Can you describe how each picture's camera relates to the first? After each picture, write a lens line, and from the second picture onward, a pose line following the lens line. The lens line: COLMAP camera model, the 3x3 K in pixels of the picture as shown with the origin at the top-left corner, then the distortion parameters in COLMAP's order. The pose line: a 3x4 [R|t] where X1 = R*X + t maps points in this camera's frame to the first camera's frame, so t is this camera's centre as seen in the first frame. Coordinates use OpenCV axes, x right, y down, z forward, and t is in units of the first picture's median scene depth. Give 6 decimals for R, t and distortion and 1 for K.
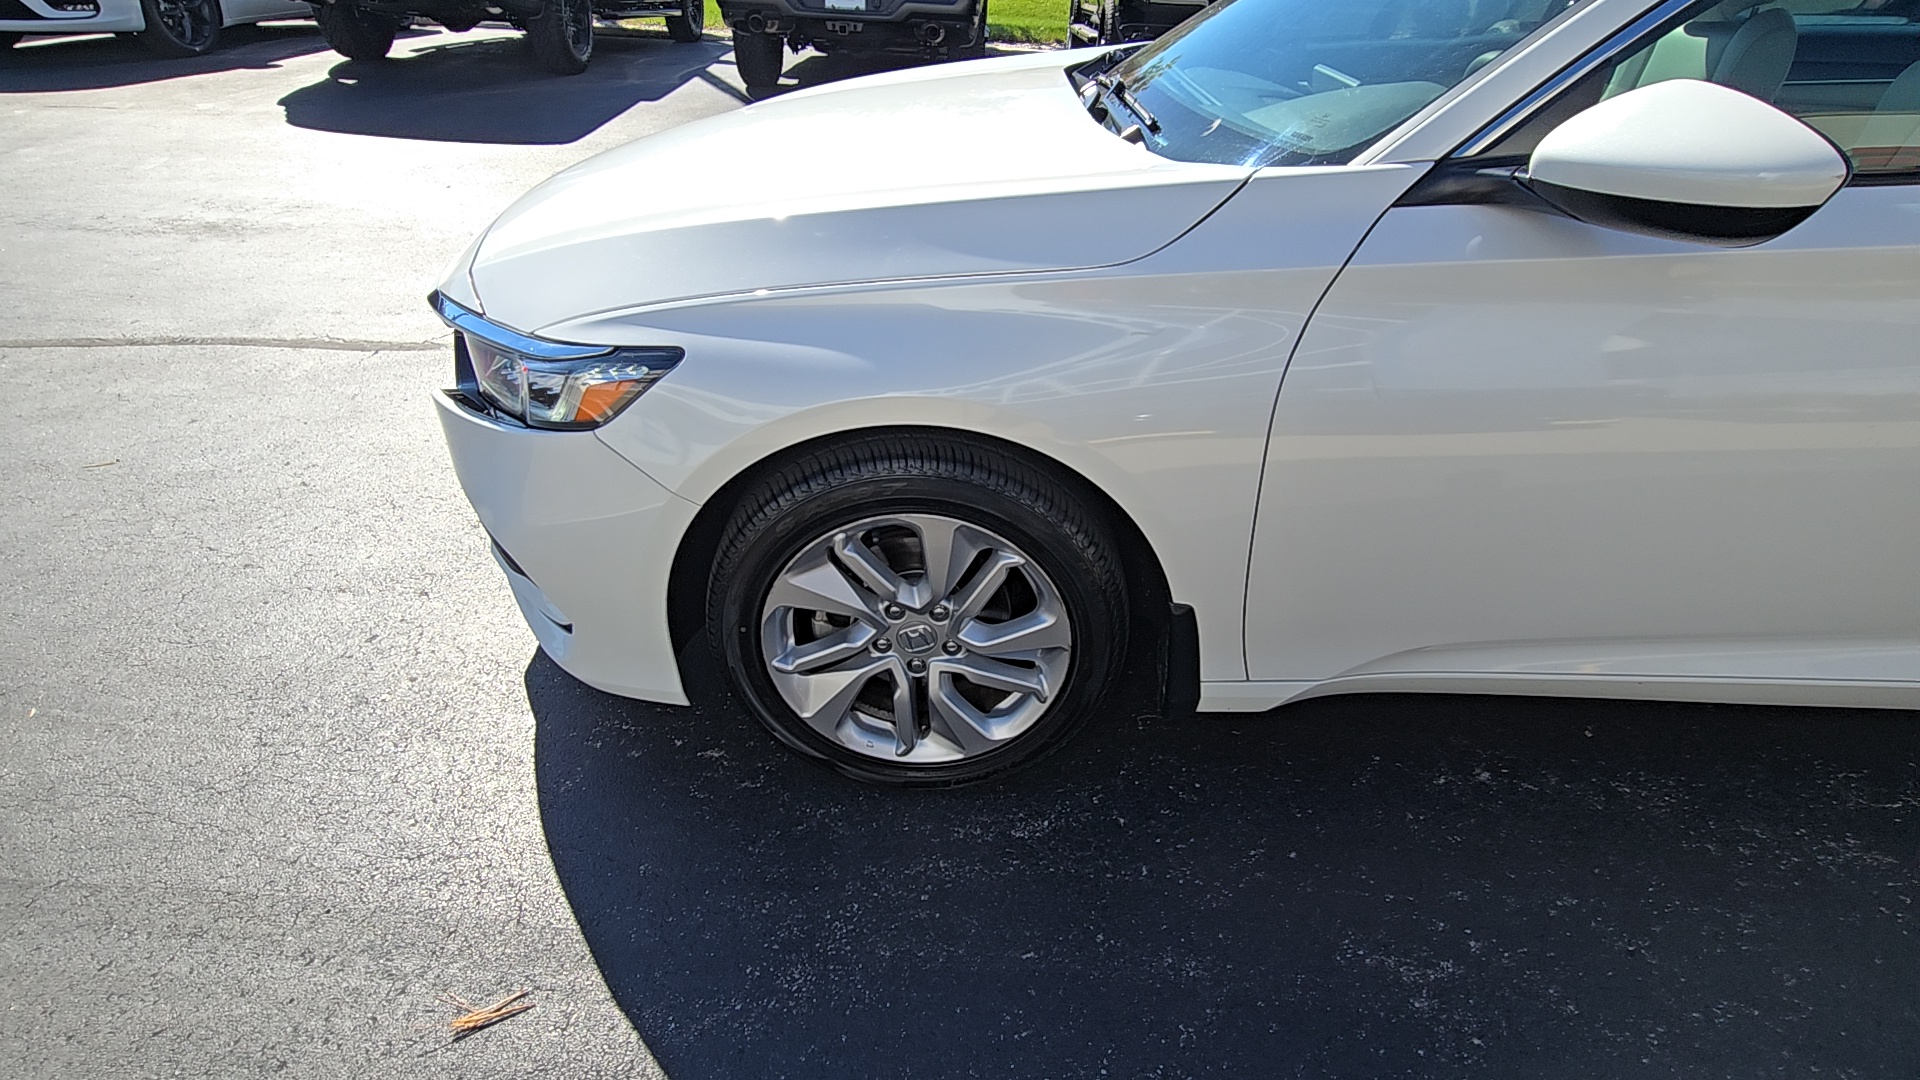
lens RADIAL K [[966.5, 0, 955.9], [0, 966.5, 543.9], [0, 0, 1]] dist [0.002630, -0.002367]
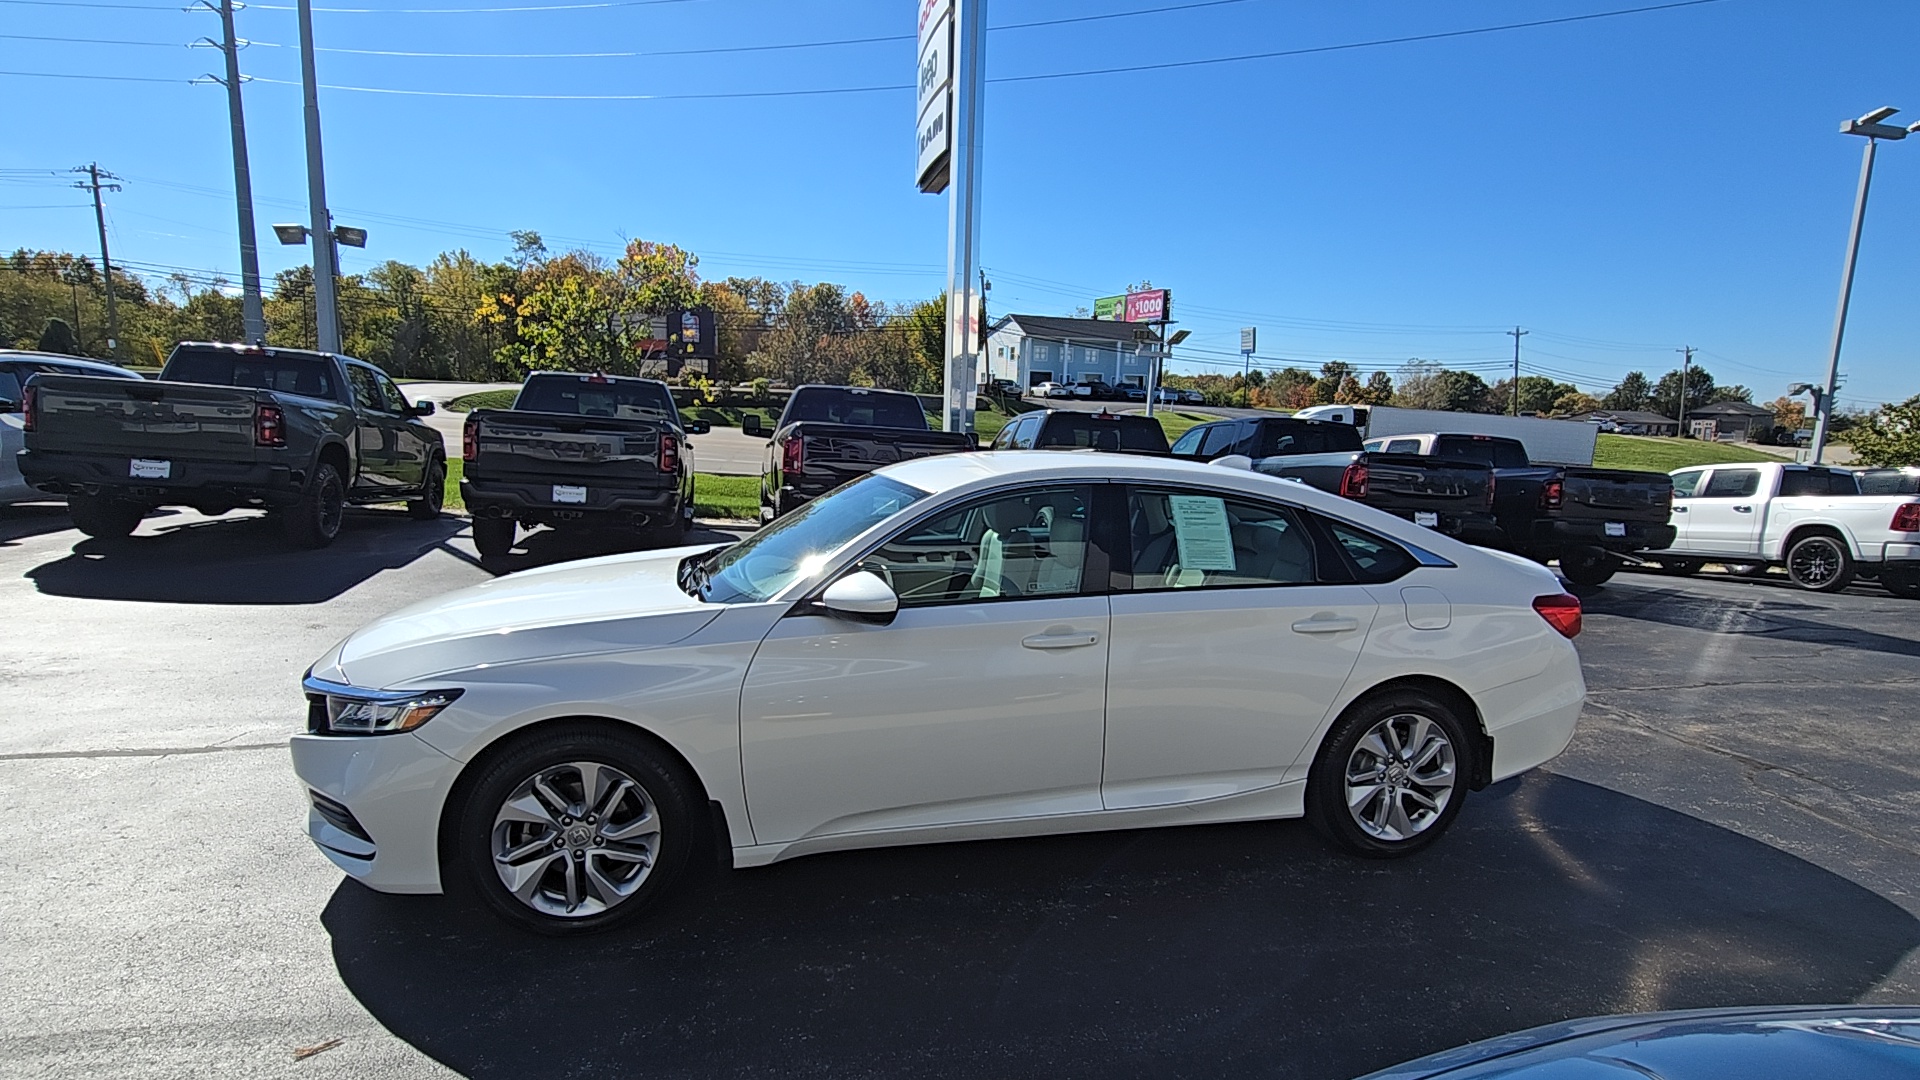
lens RADIAL K [[966.5, 0, 954.8], [0, 966.5, 551.2], [0, 0, 1]] dist [0.002630, -0.002367]
pose [[0.963612, -0.010648, 0.267092, 0.162123], [0.121716, 0.907086, -0.402963, 0.423467], [-0.237985, 0.420810, 0.875375, -1.040851]]
